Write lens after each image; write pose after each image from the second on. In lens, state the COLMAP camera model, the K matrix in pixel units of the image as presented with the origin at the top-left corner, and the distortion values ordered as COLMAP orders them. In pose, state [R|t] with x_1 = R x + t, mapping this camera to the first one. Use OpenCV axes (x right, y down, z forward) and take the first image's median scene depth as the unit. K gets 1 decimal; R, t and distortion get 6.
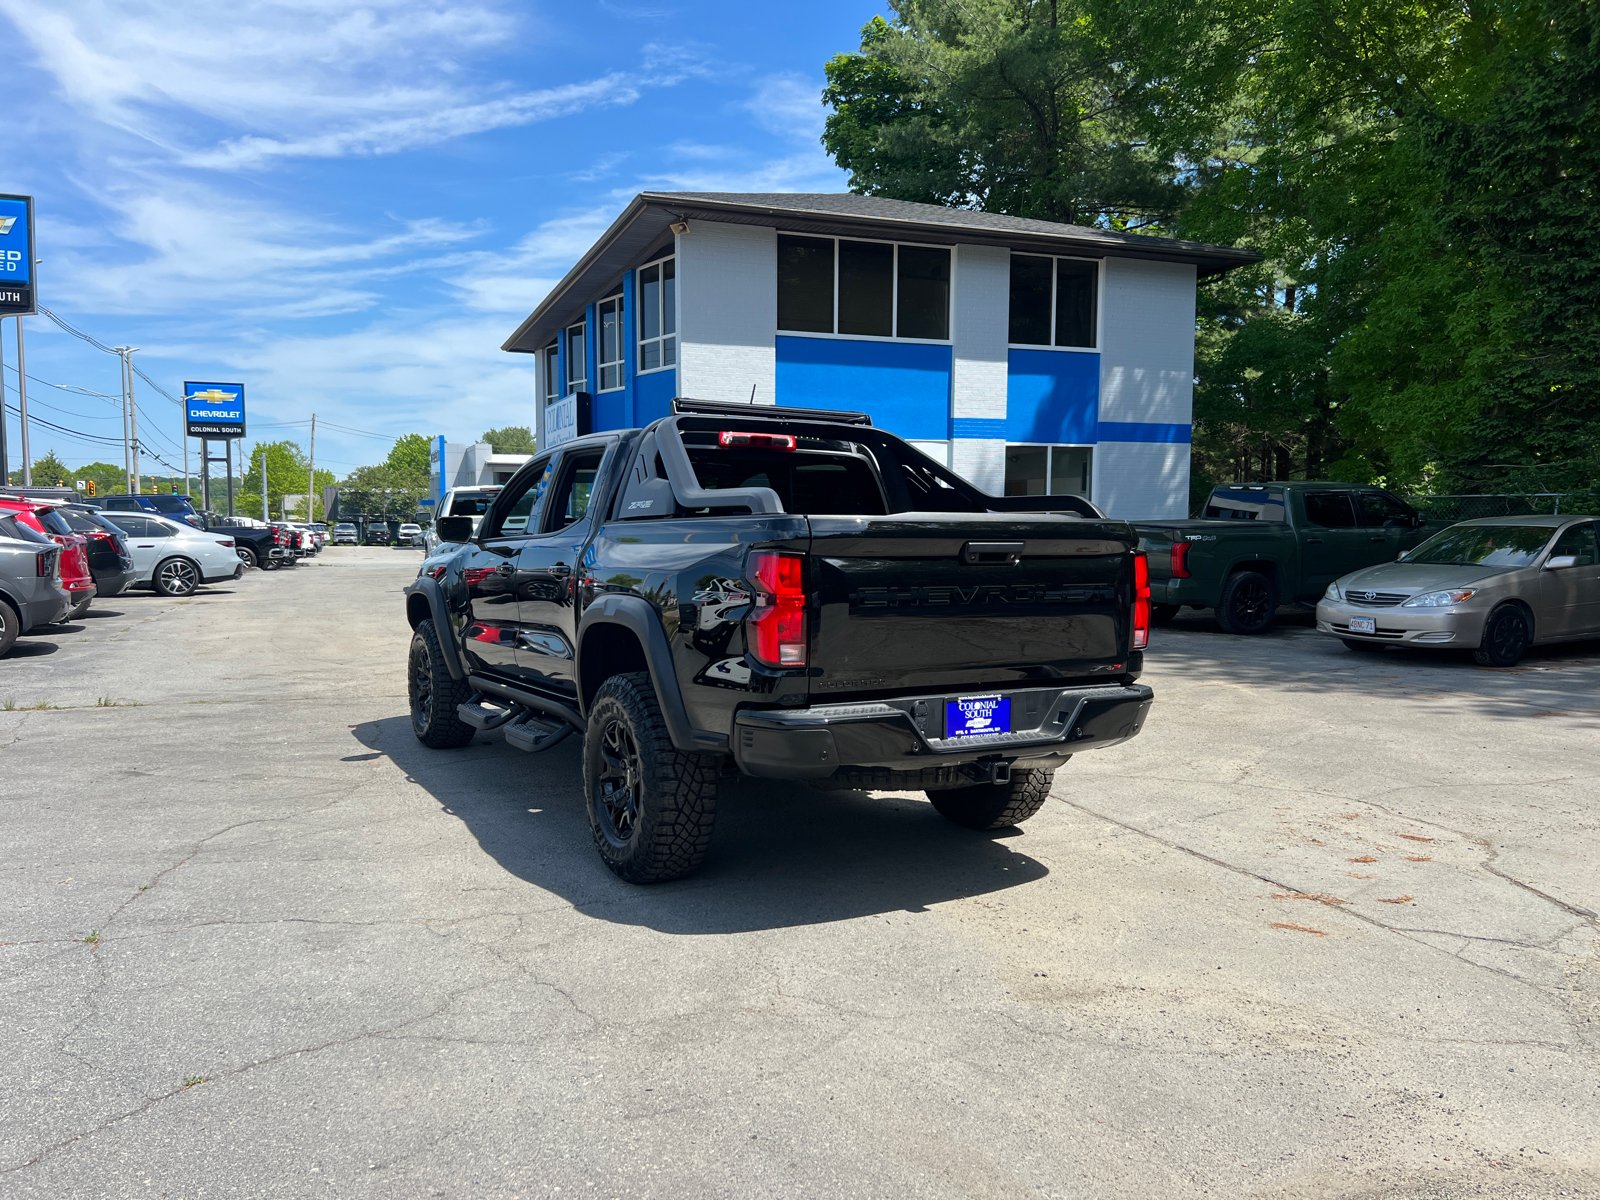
lens RADIAL K [[1199.4, 0, 798.2], [0, 1199.4, 605.8], [0, 0, 1]] dist [0.051736, -0.054970]
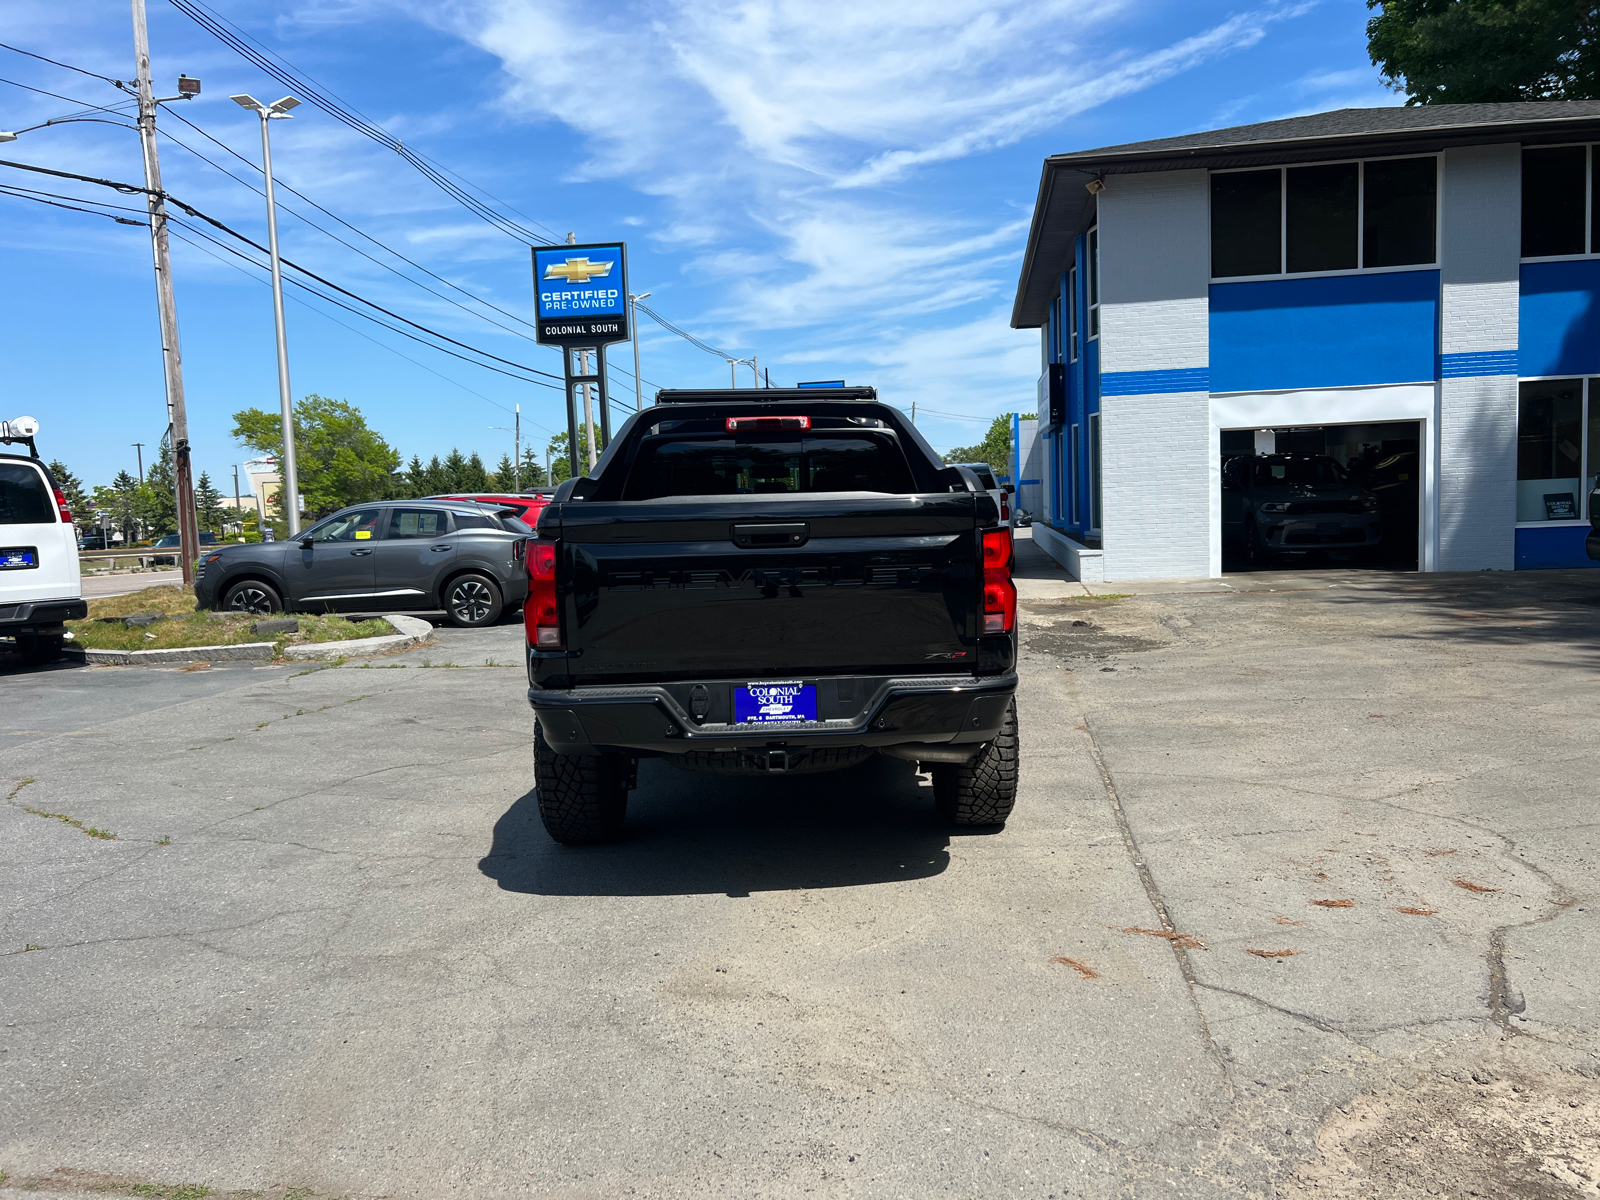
lens RADIAL K [[1198.1, 0, 806.1], [0, 1198.1, 593.3], [0, 0, 1]] dist [0.058633, -0.068865]
pose [[0.881890, -0.000563, -0.471456, 0.153531], [0.006971, 0.999906, 0.011844, -0.001867], [0.471404, -0.013732, 0.881810, 0.038787]]
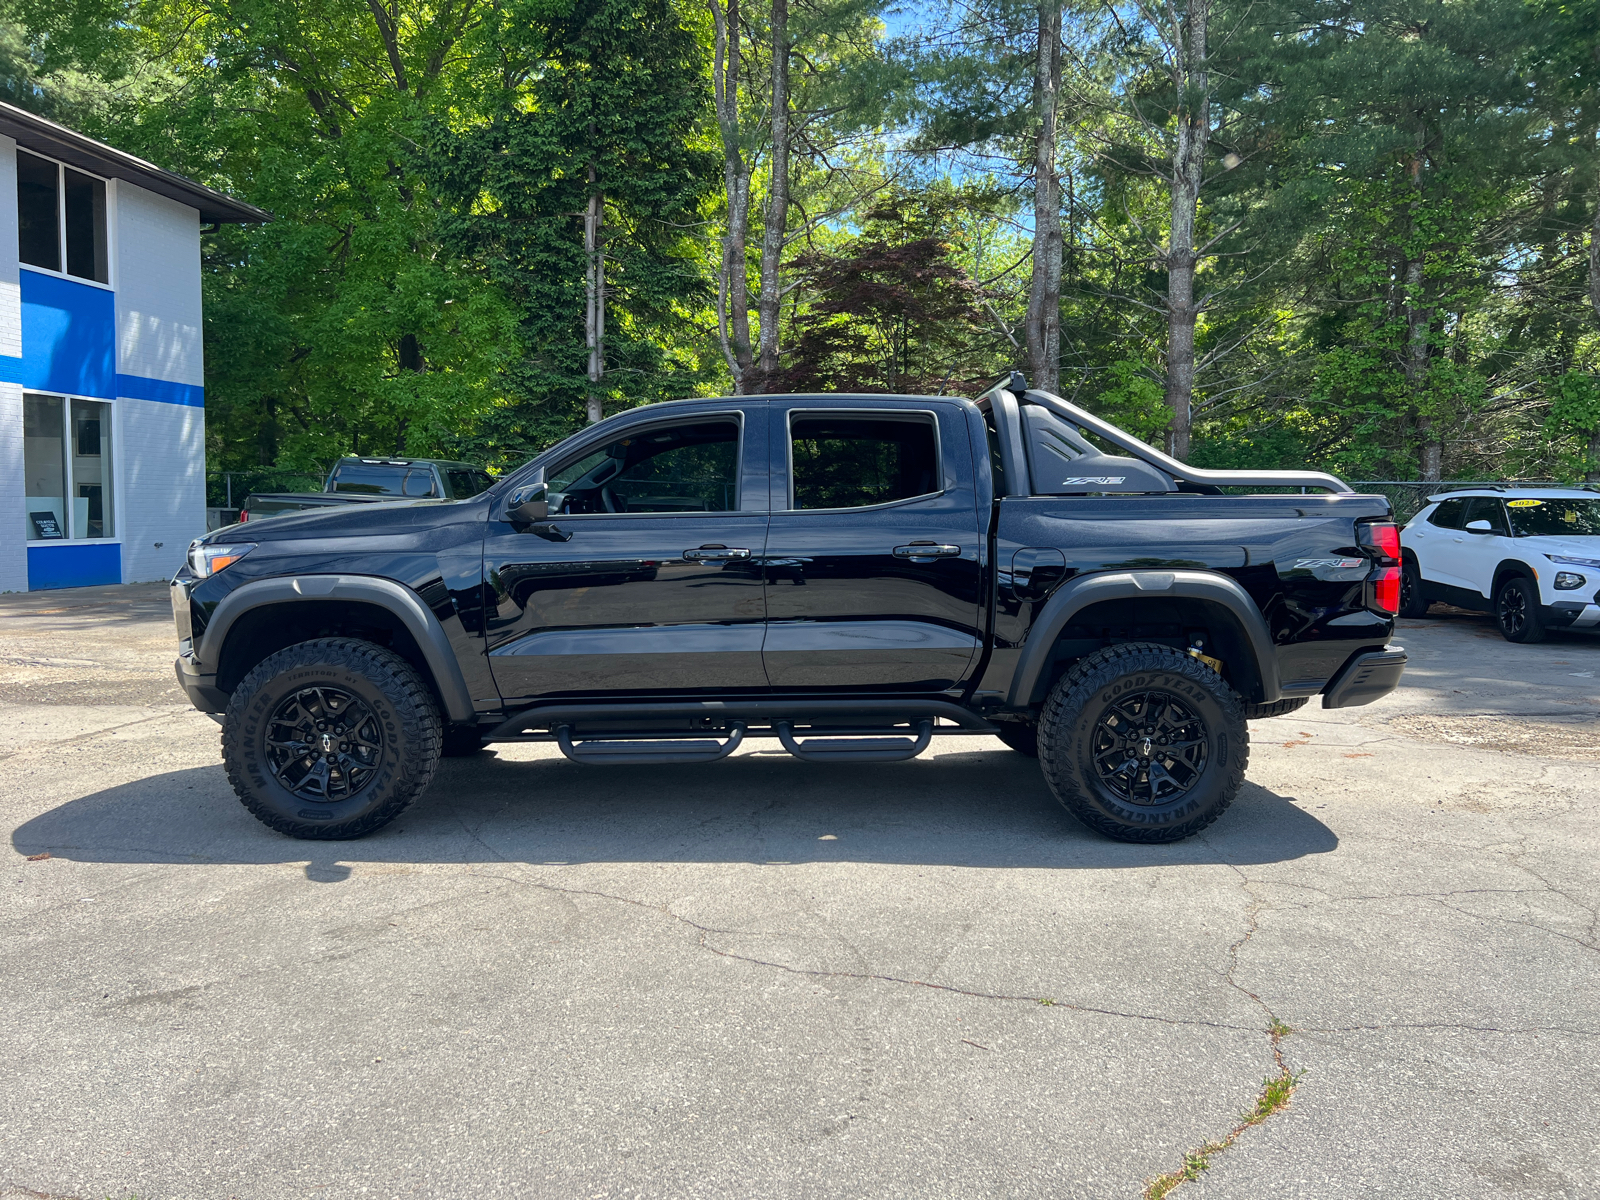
lens RADIAL K [[1203.7, 0, 807.1], [0, 1203.7, 601.2], [0, 0, 1]] dist [0.057559, -0.067492]
pose [[0.477860, -0.060413, 0.876356, -0.324272], [0.045675, 0.997992, 0.043893, -0.011535], [-0.877248, 0.019053, 0.479660, 0.205338]]
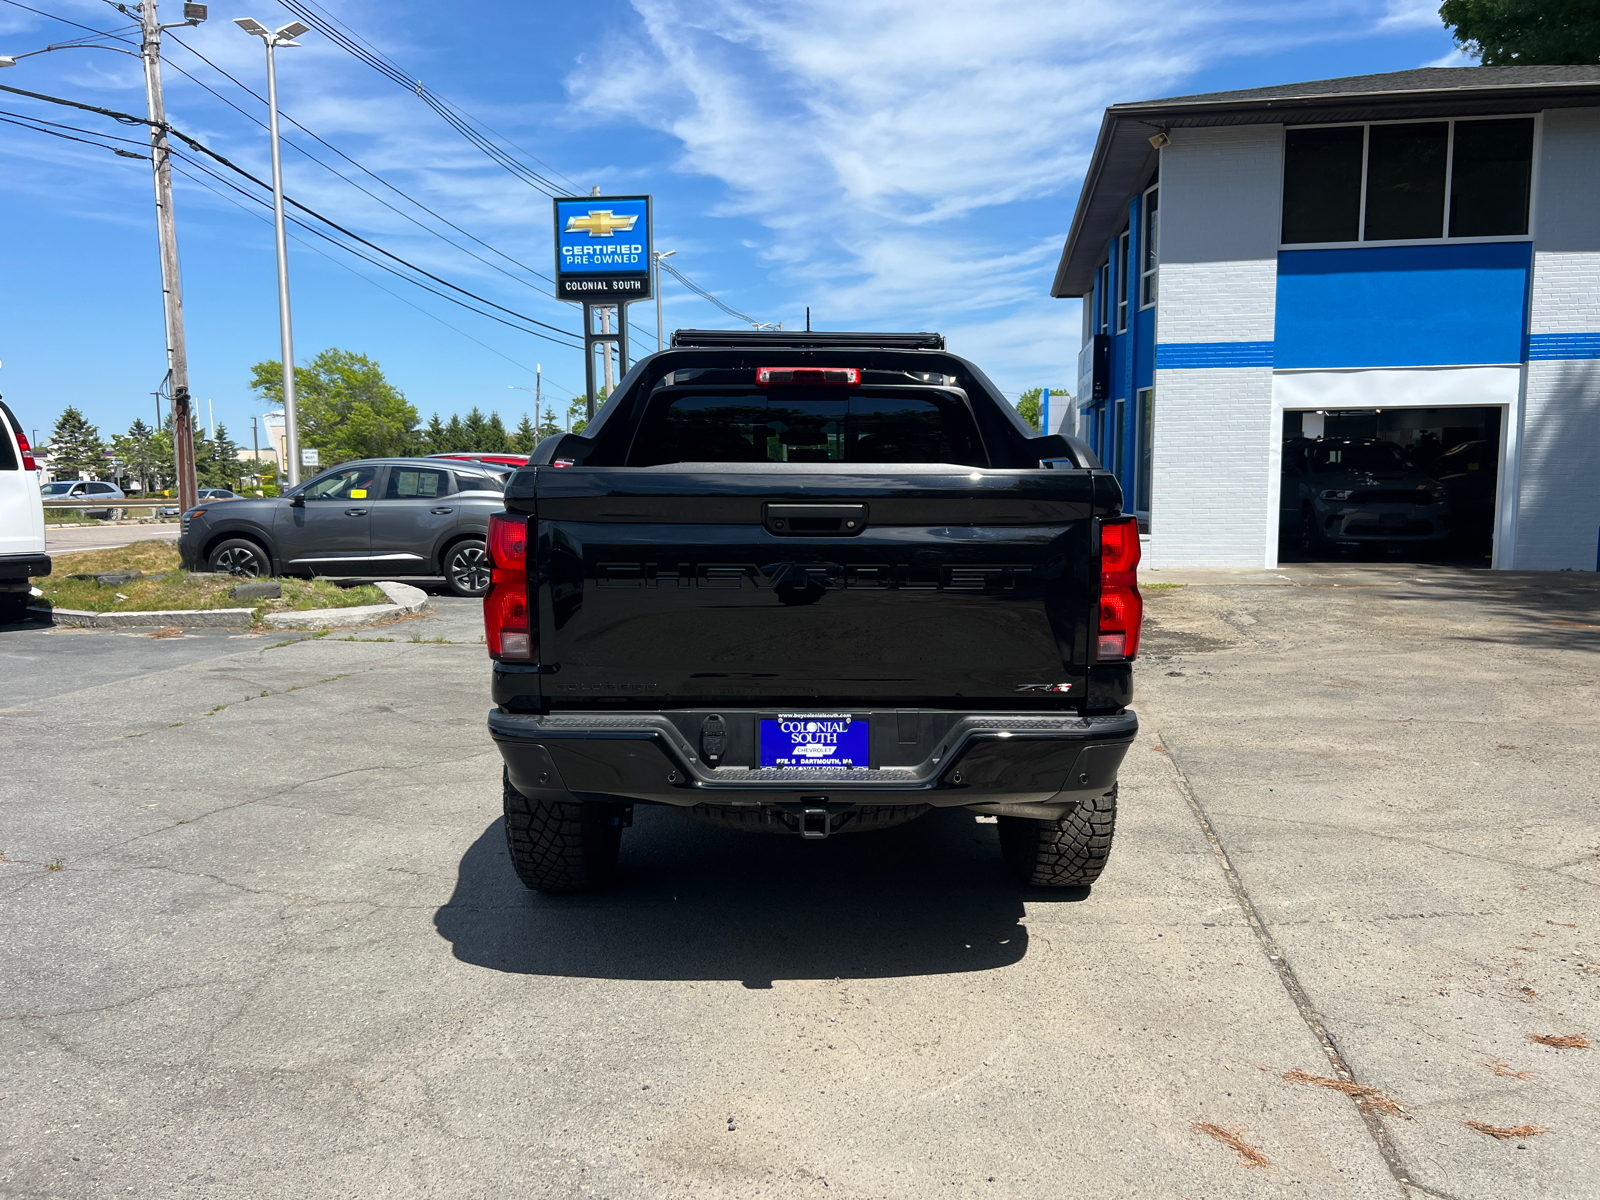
lens RADIAL K [[1203.7, 0, 807.1], [0, 1203.7, 601.2], [0, 0, 1]] dist [0.057559, -0.067492]
pose [[0.874723, 0.042660, -0.482741, 0.121113], [-0.025395, 0.998784, 0.042247, -0.005910], [0.483957, -0.024695, 0.874743, 0.087811]]
